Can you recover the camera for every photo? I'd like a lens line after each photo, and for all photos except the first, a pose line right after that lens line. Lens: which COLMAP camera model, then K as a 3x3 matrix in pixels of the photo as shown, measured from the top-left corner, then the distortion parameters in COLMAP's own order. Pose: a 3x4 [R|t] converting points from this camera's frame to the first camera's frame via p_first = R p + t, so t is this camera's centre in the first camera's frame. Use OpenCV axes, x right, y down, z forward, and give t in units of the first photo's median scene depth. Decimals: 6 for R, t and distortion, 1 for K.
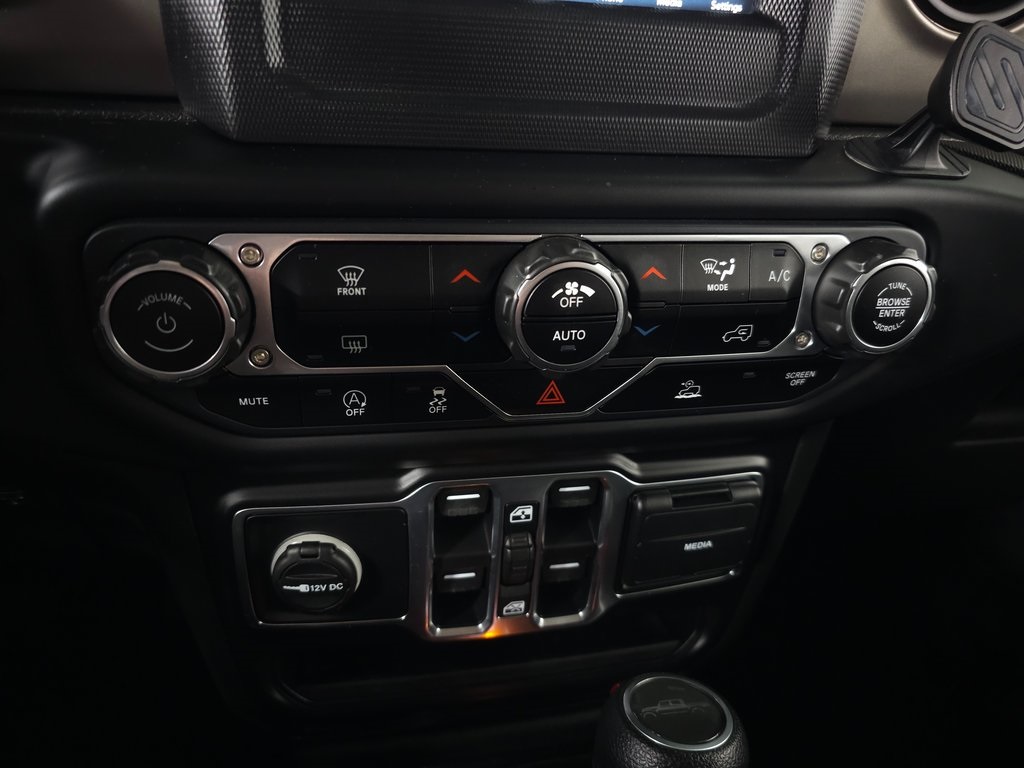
lens RADIAL K [[729.3, 0, 512.0], [0, 729.3, 384.0], [0, 0, 1]] dist [0.001721, -0.002224]
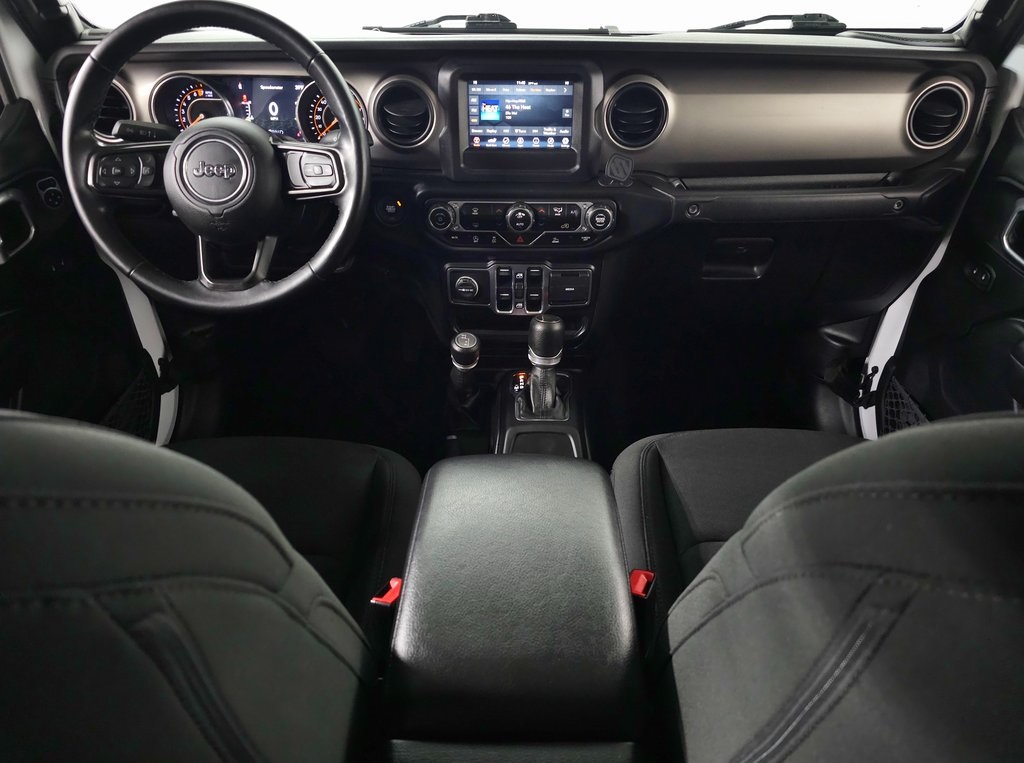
lens RADIAL K [[696.9, 0, 512.0], [0, 696.9, 381.5], [0, 0, 1]] dist [0.084168, -0.133863]
pose [[0.974219, 0.071225, -0.214068, 0.915738], [-0.050472, 0.993616, 0.100900, 0.418695], [0.219888, -0.087494, 0.971594, -2.983214]]
